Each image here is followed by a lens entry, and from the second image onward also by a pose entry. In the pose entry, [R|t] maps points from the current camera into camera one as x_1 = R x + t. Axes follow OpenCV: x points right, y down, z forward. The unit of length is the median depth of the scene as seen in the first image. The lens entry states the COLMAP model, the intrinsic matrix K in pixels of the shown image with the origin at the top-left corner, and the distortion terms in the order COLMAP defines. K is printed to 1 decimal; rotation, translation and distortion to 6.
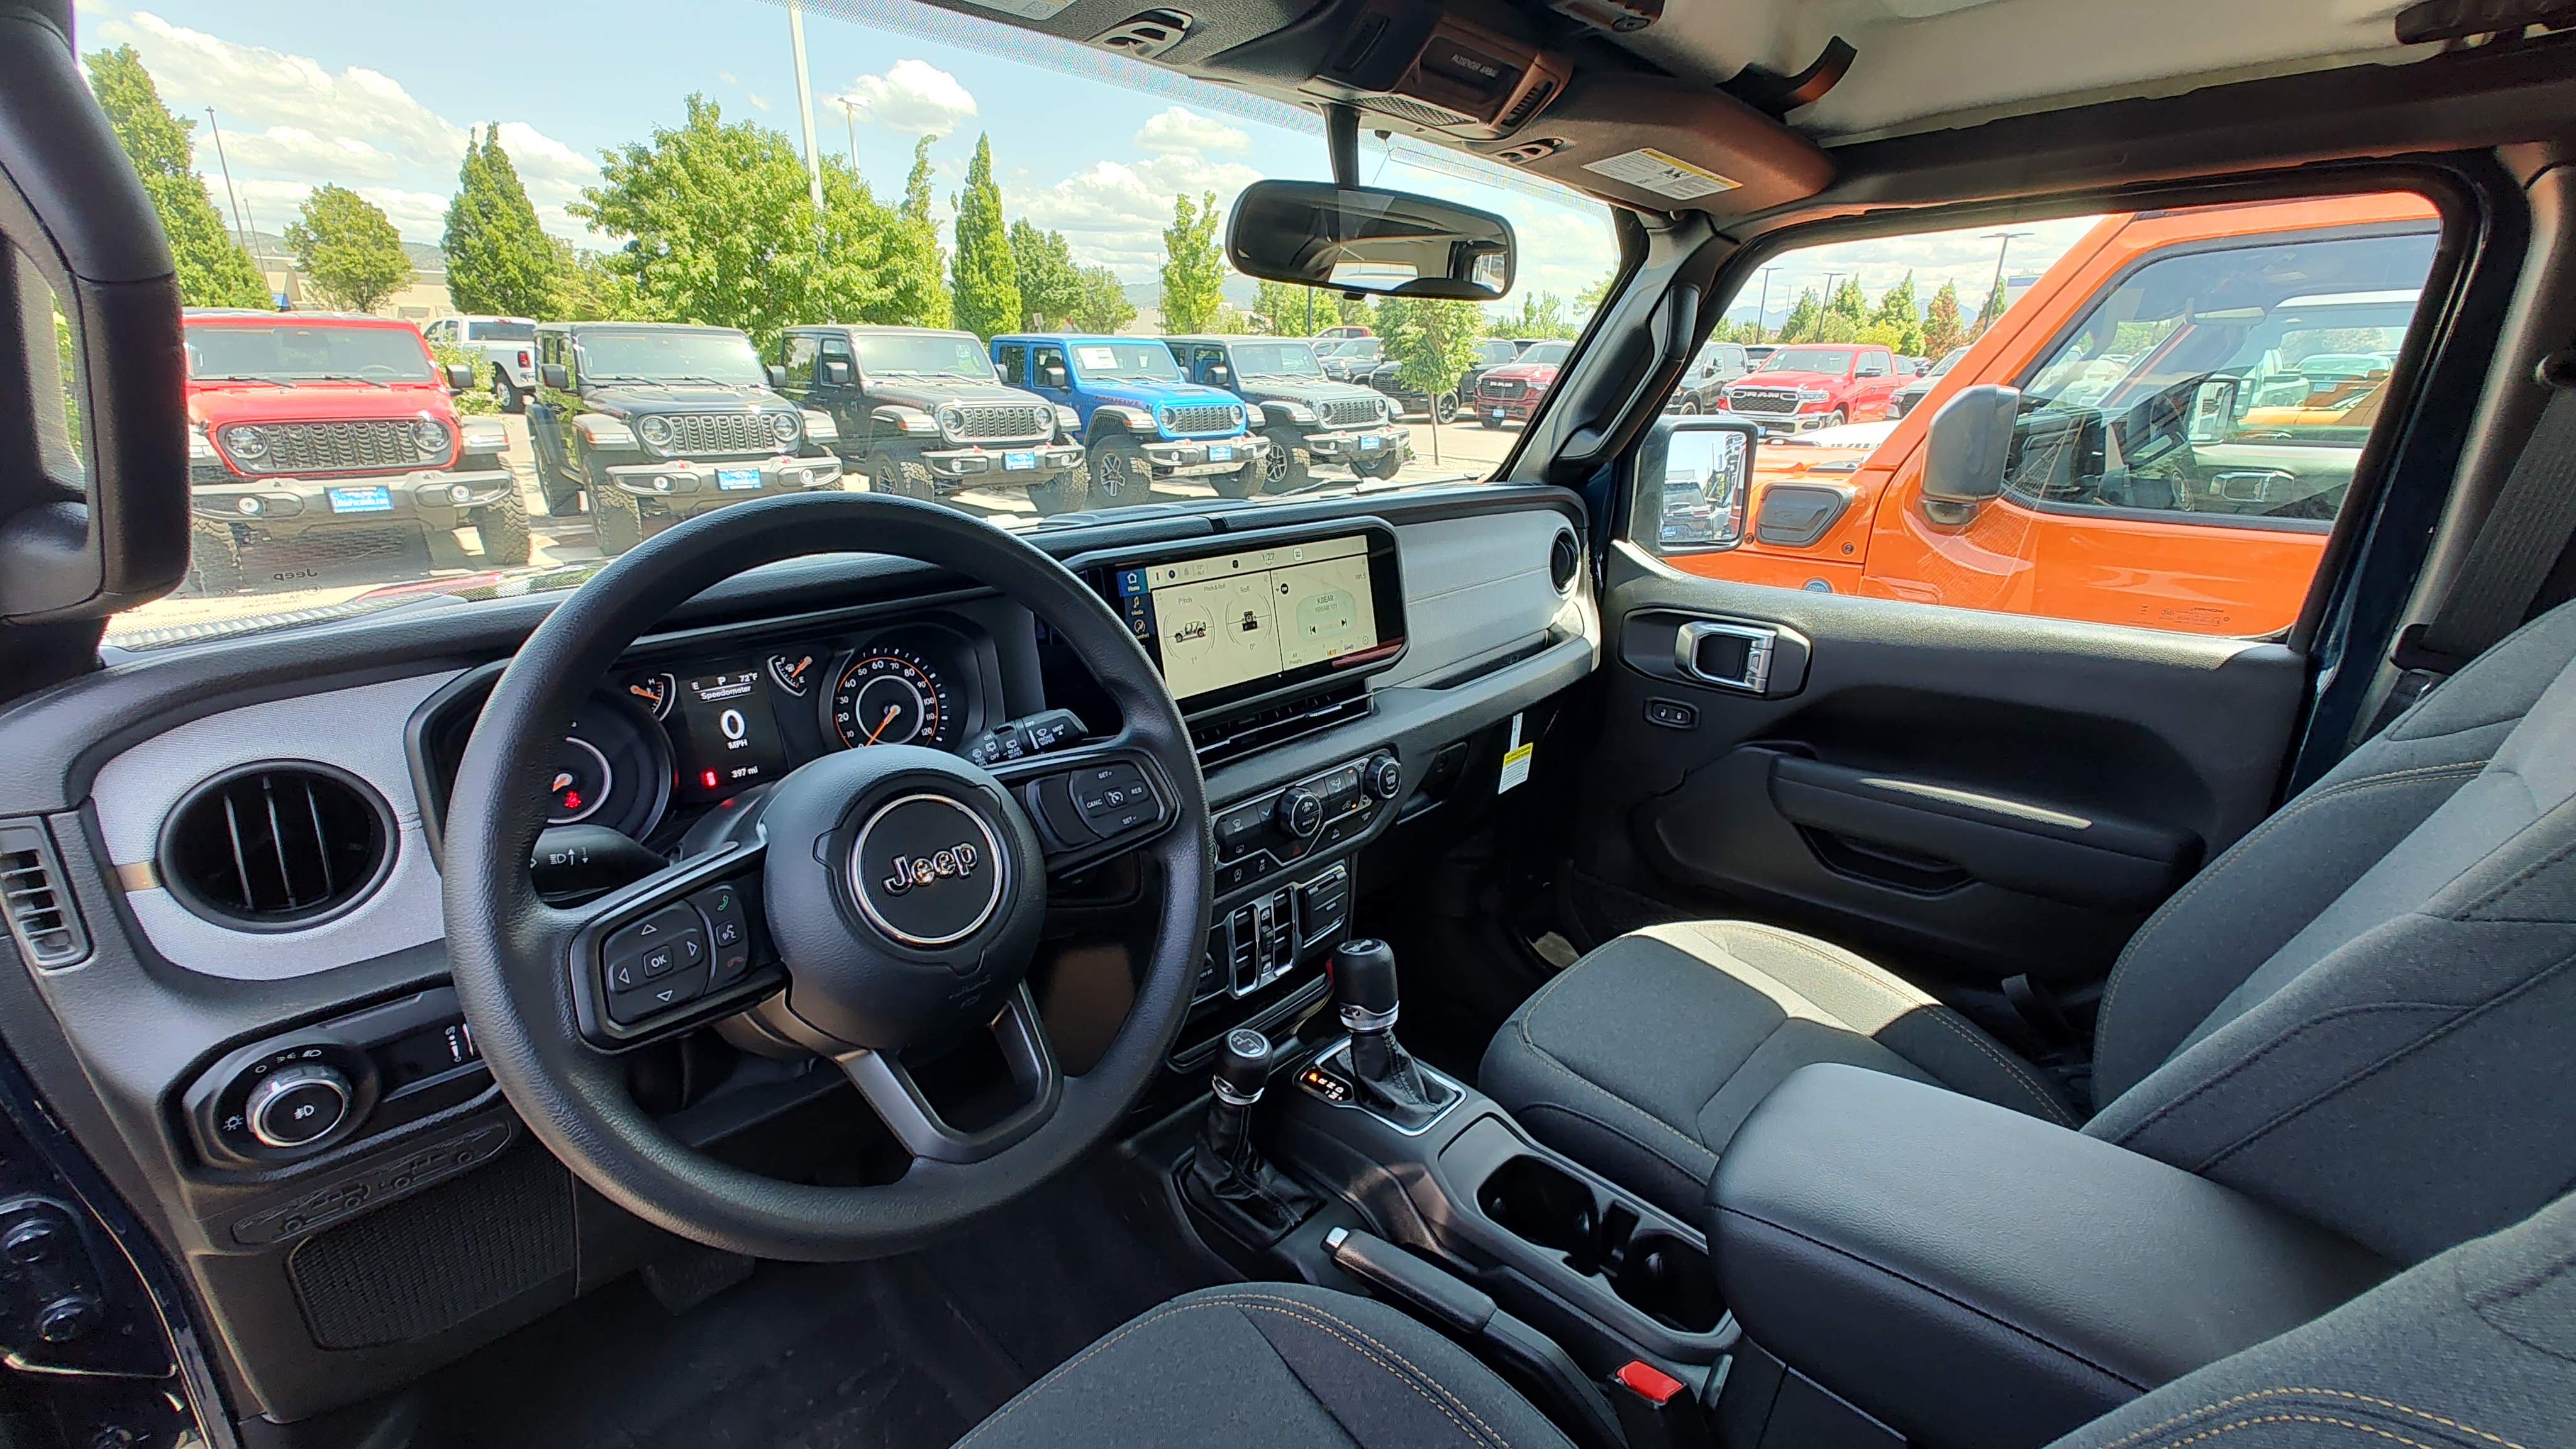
lens RADIAL K [[1089.6, 0, 1286.8], [0, 1089.6, 721.8], [0, 0, 1]] dist [0.003036, 0.001520]
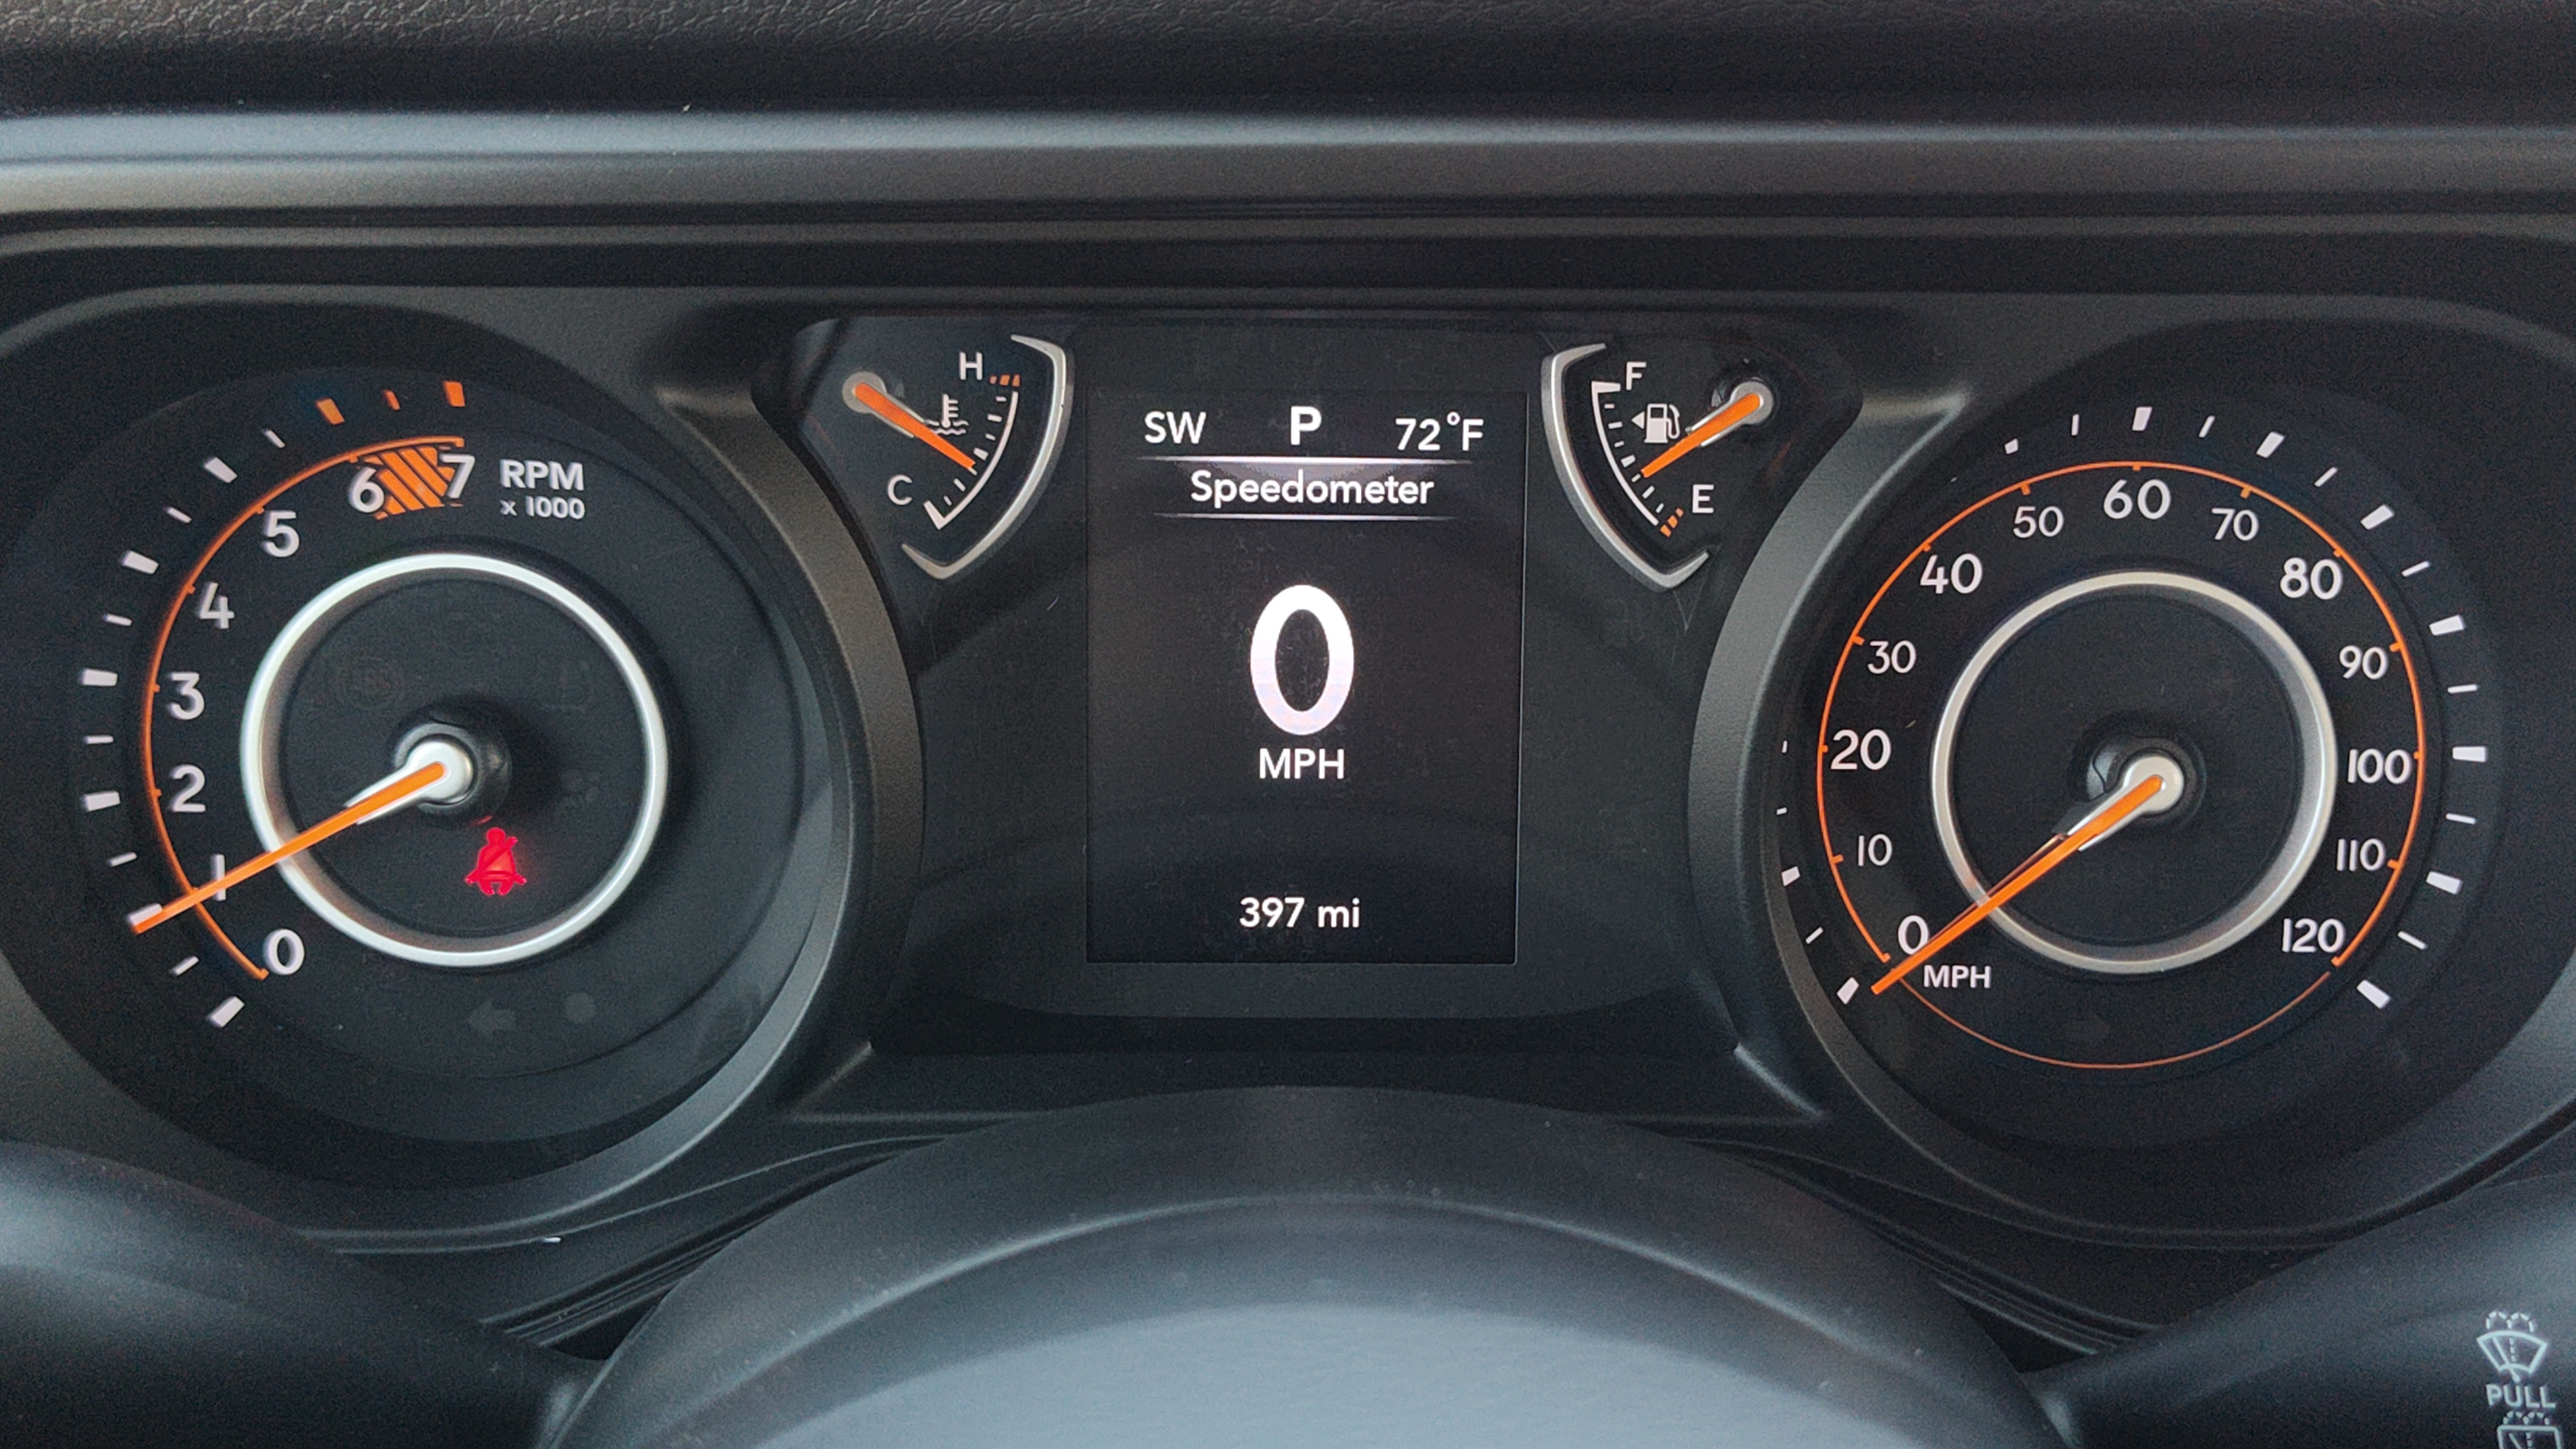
lens RADIAL K [[2548.1, 0, 1311.4], [0, 2548.1, 727.8], [0, 0, 1]] dist [0.017645, 0.014385]
pose [[0.707853, 0.288760, -0.644641, -0.156571], [-0.221085, 0.957340, 0.186066, -0.050677], [0.670869, 0.010813, 0.741497, 0.487172]]
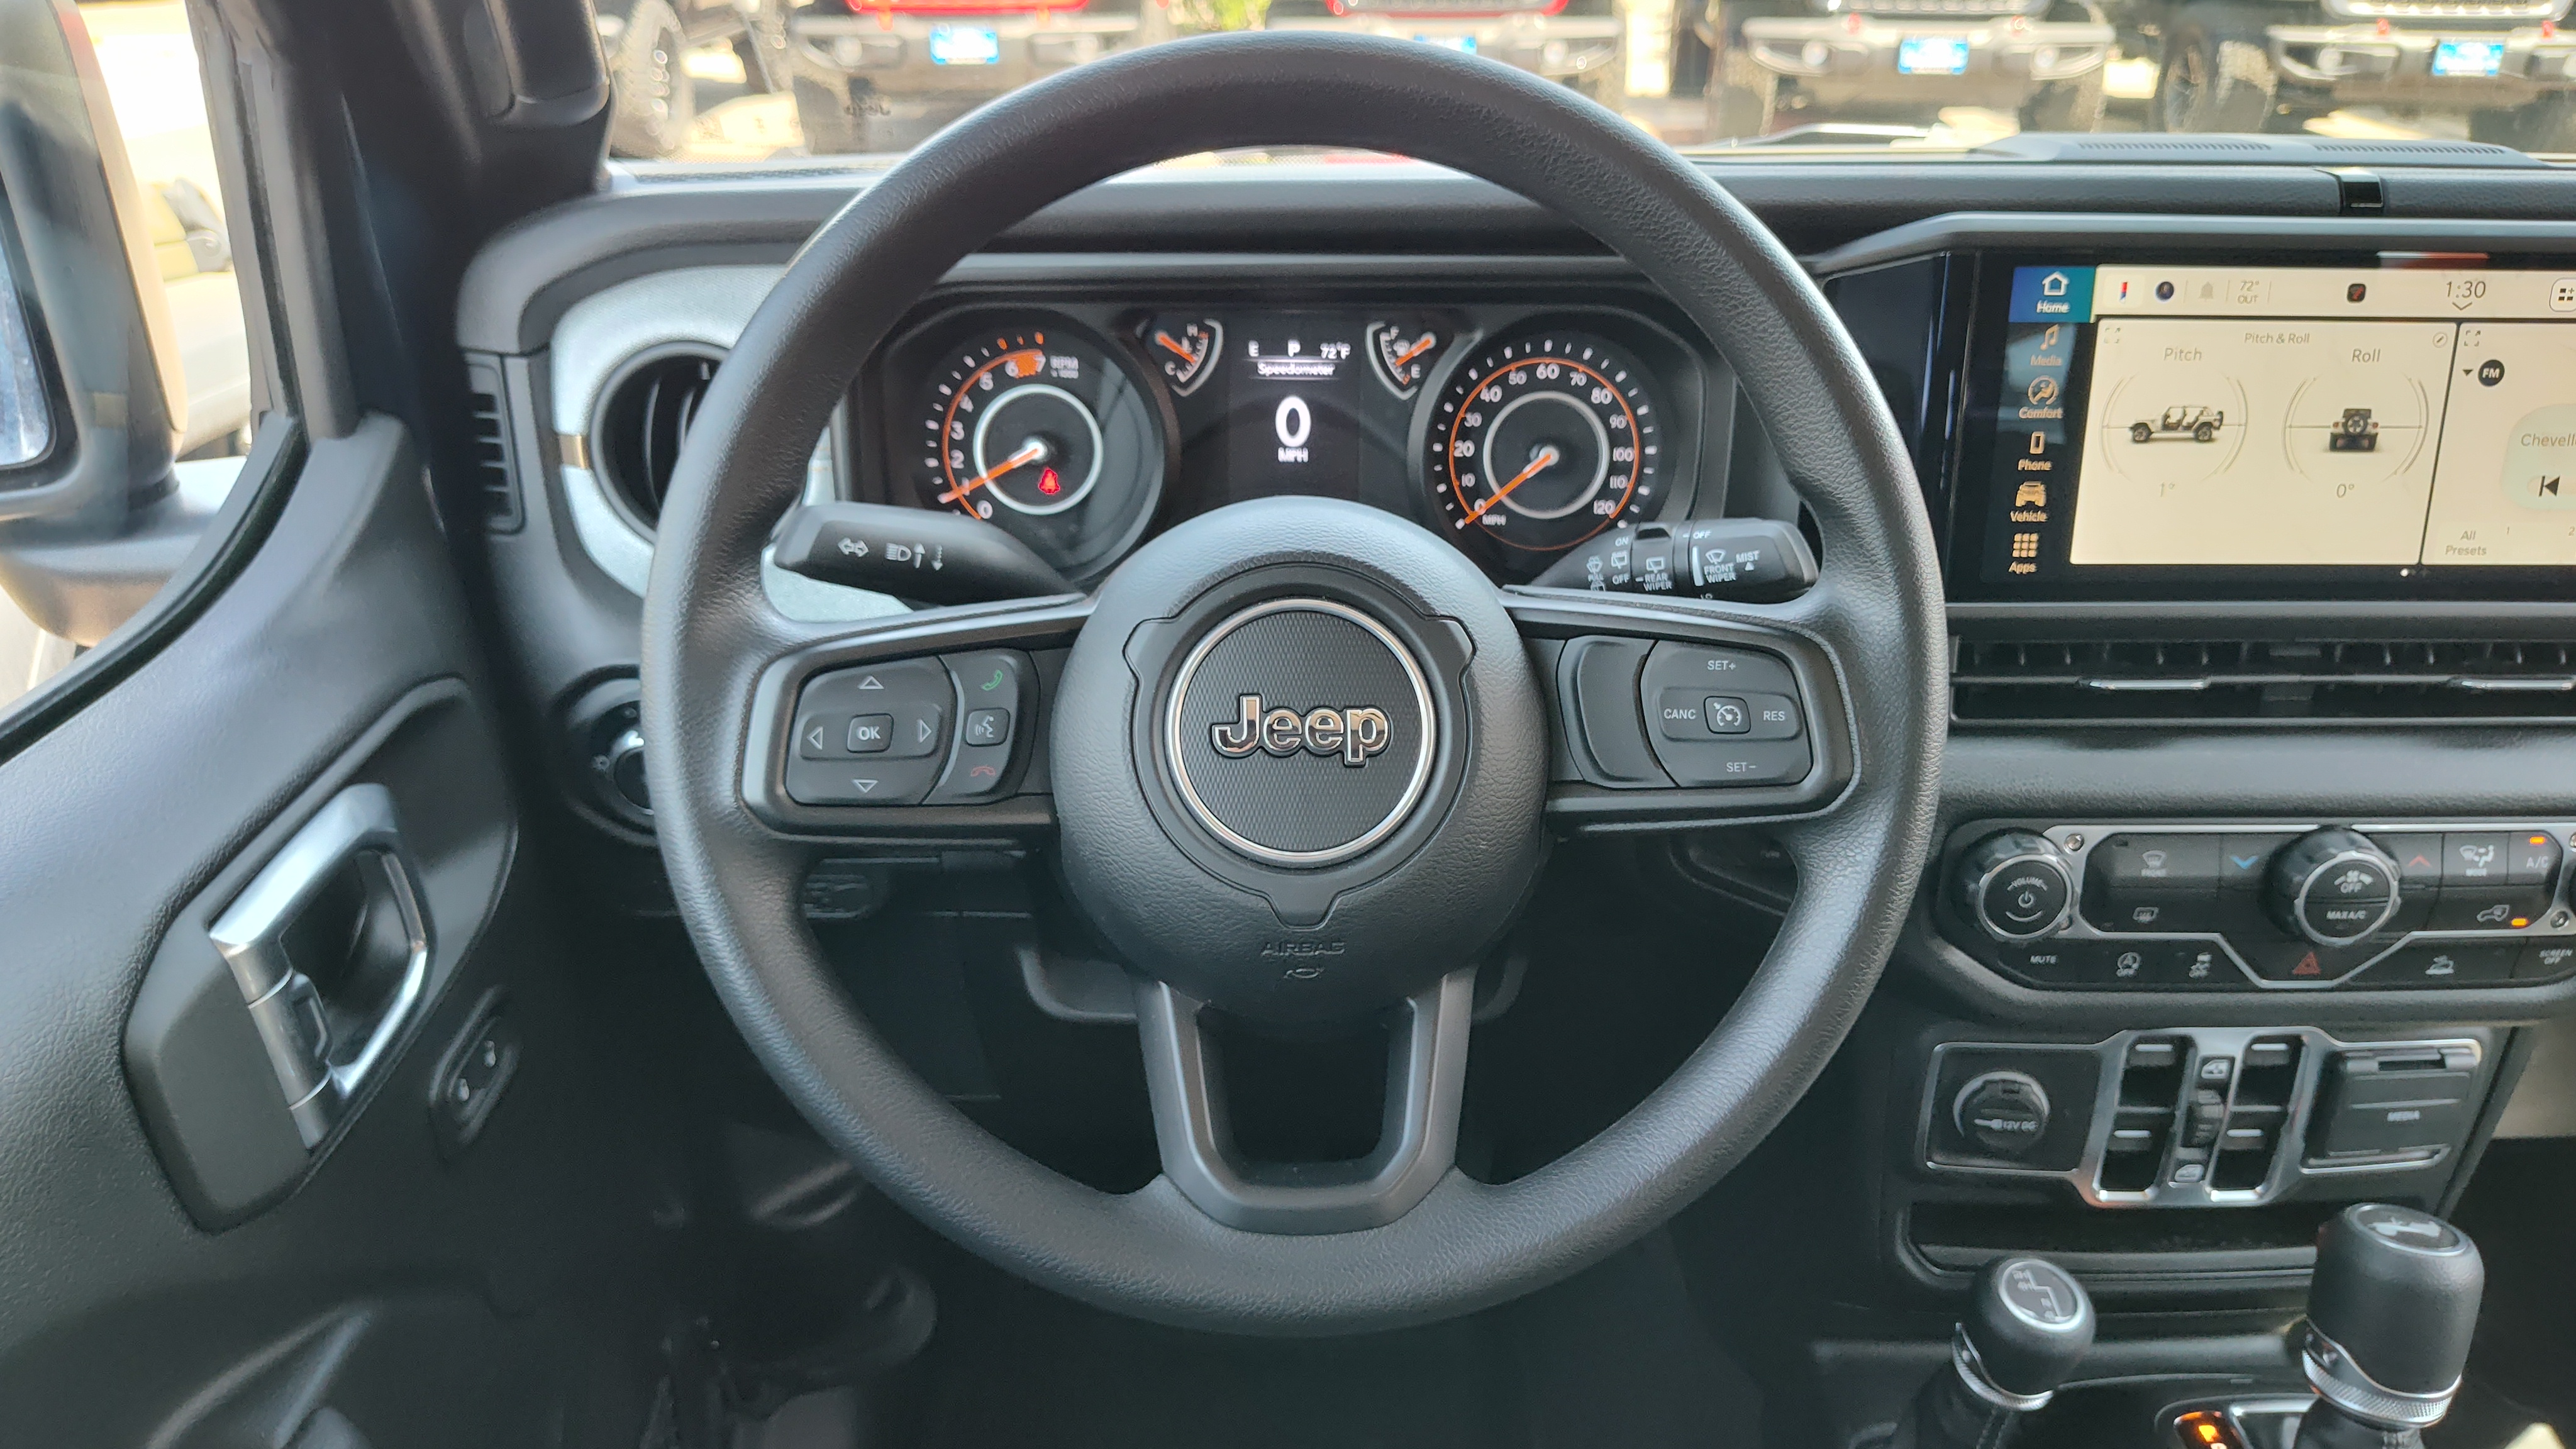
lens RADIAL K [[1820.8, 0, 1317.4], [0, 1820.8, 757.9], [0, 0, 1]] dist [0.005589, -0.028696]
pose [[0.701787, 0.313335, -0.639778, 0.164227], [-0.219343, 0.949488, 0.224415, -0.037764], [0.677779, -0.017161, 0.735066, 0.176778]]
